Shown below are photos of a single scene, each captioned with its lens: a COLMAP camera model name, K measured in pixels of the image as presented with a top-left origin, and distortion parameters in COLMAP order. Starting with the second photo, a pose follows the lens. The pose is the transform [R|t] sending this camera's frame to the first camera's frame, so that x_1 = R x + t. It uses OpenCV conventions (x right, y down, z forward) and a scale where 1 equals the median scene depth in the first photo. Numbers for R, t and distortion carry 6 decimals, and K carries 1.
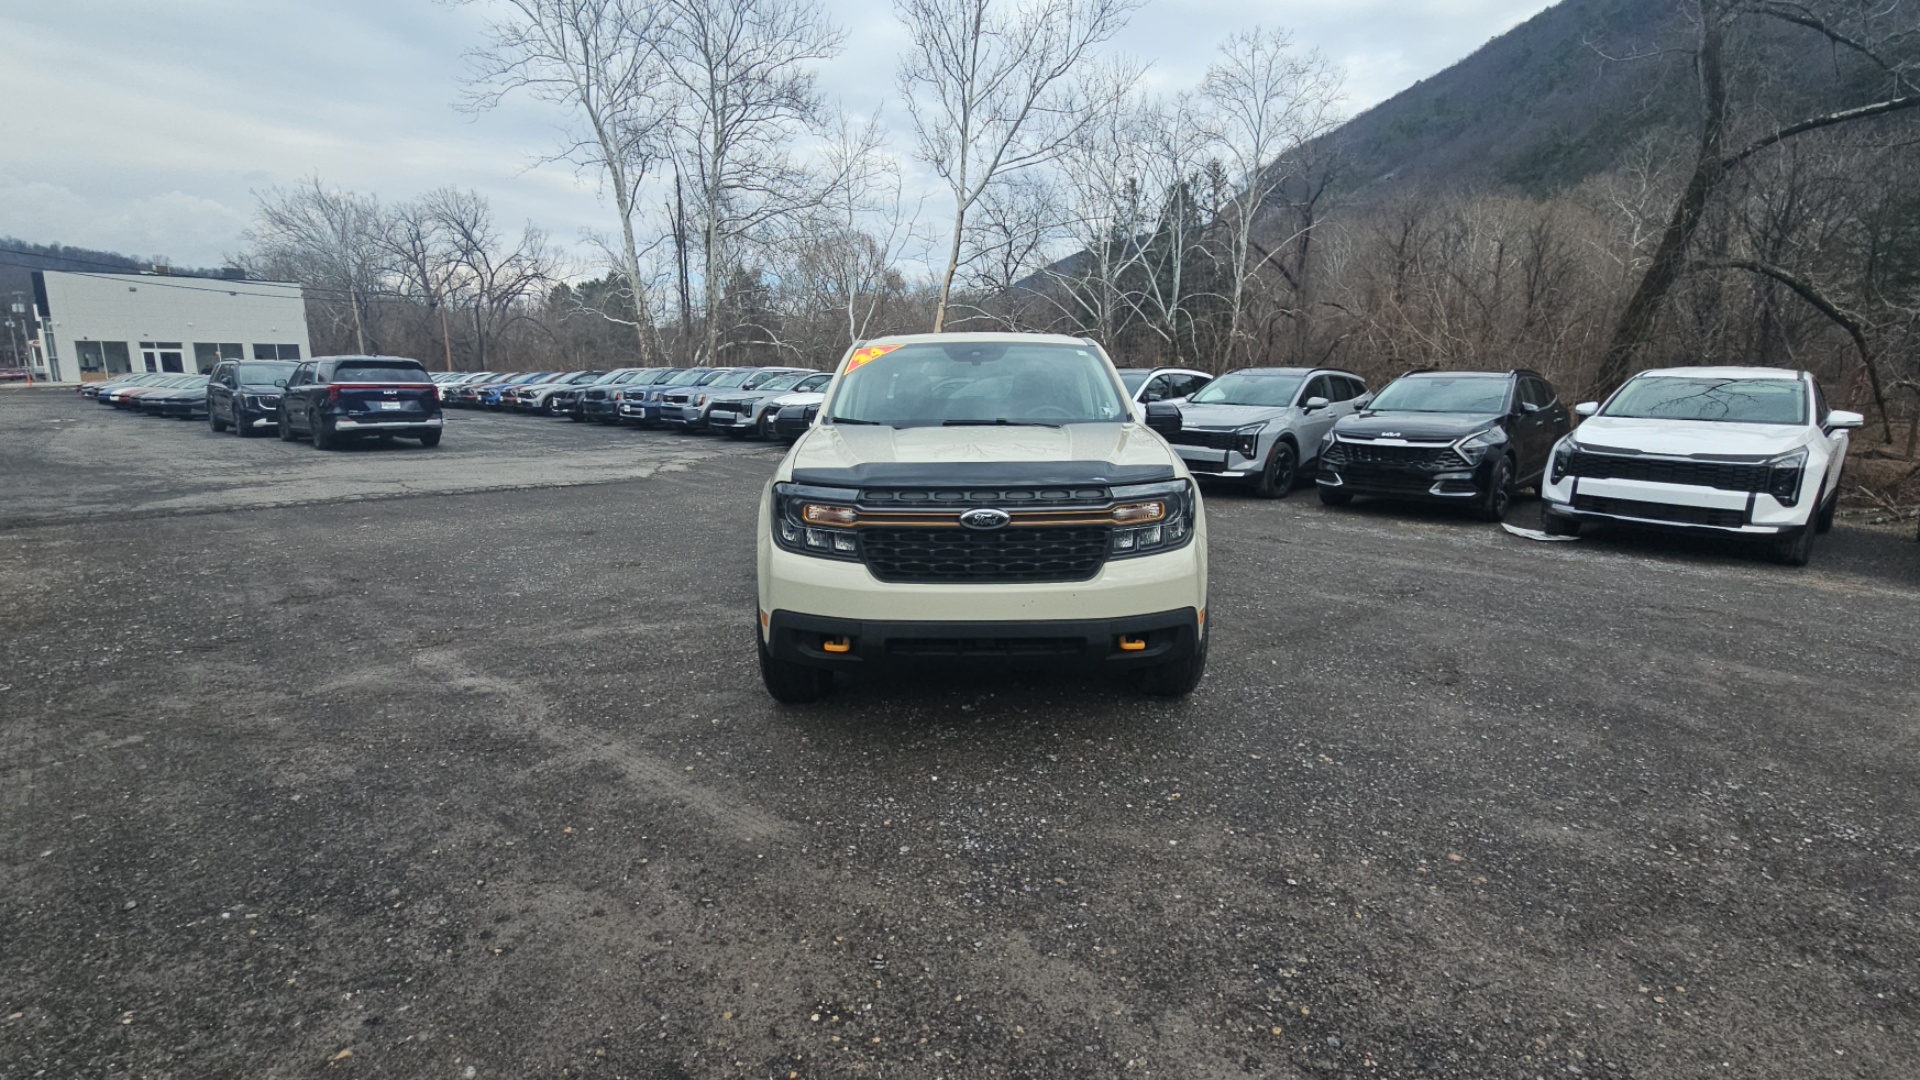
lens RADIAL K [[858.7, 0, 957.6], [0, 858.7, 532.2], [0, 0, 1]] dist [0.013242, -0.008148]
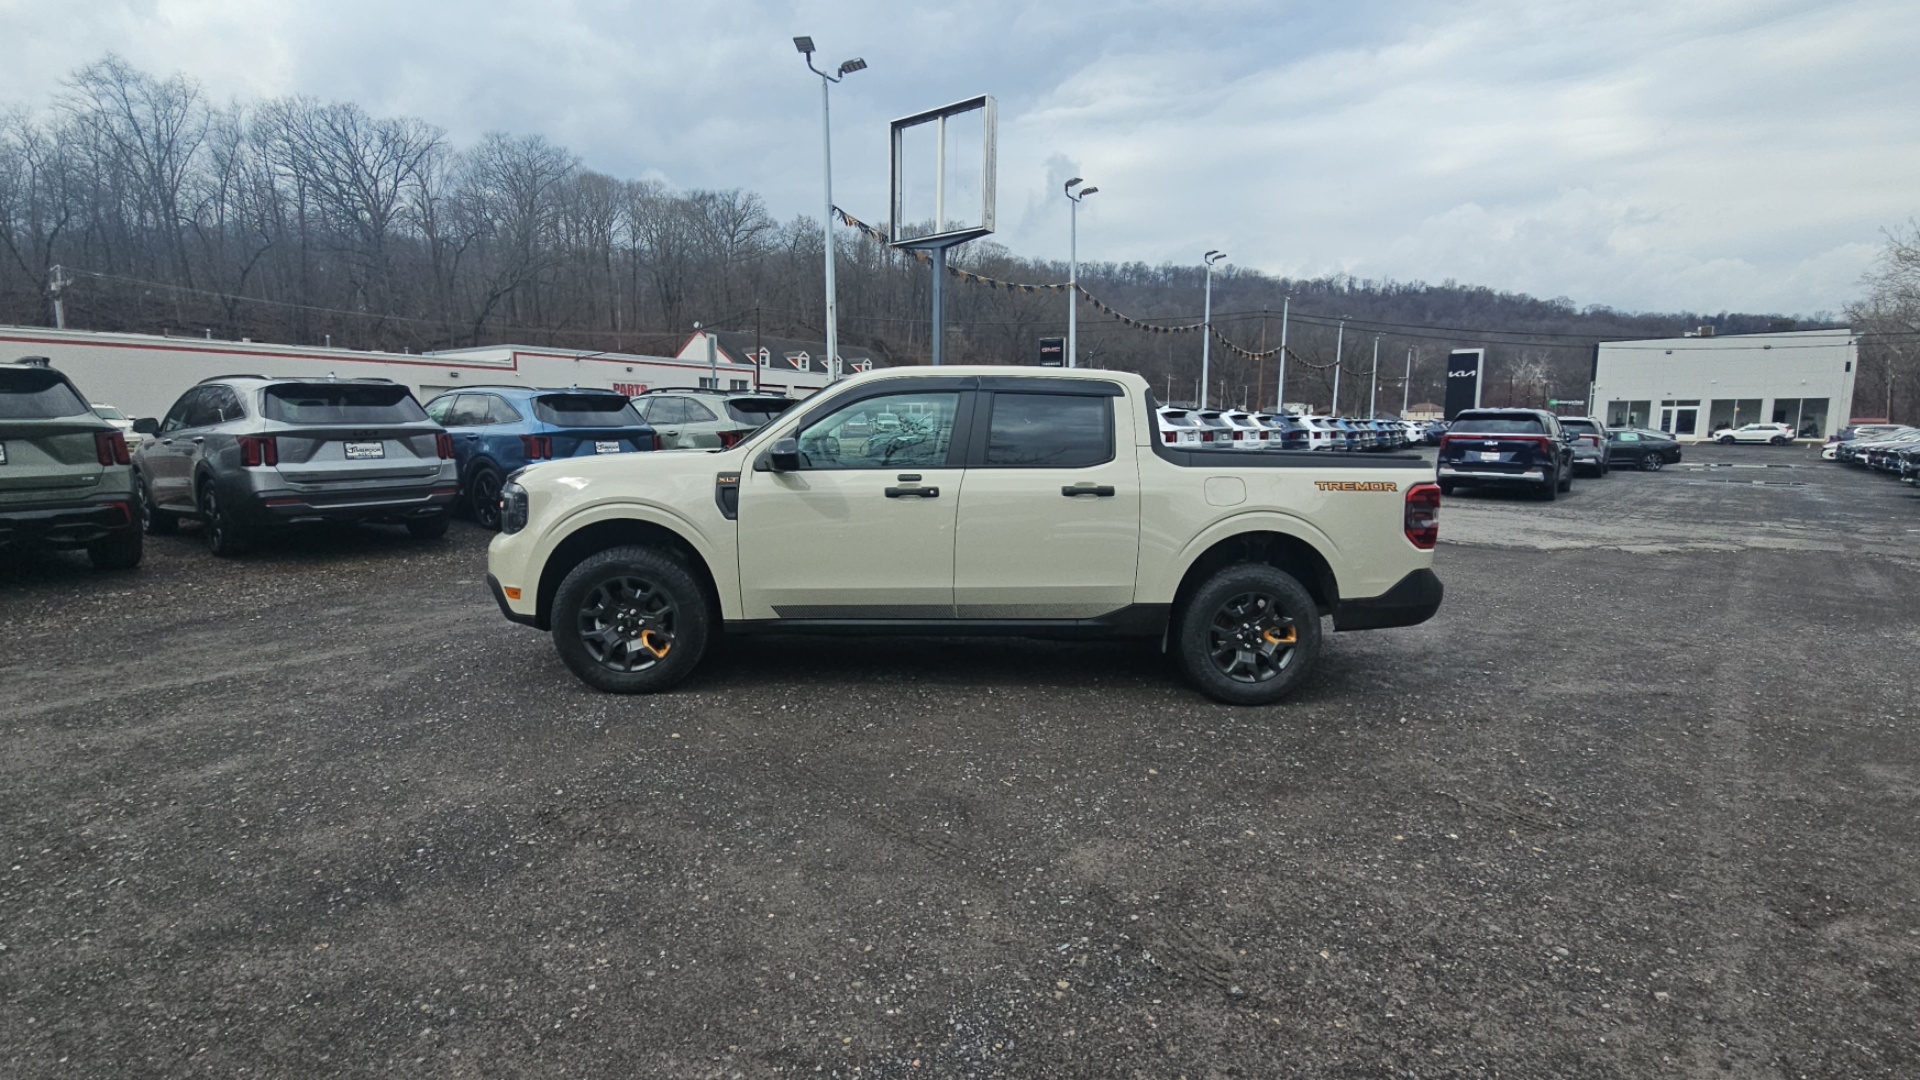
lens RADIAL K [[858.7, 0, 957.6], [0, 858.7, 532.2], [0, 0, 1]] dist [0.013242, -0.008148]
pose [[0.064262, 0.123510, -0.990260, 0.331038], [-0.188017, 0.976039, 0.109535, -0.053405], [0.980061, 0.179147, 0.085944, 0.318112]]
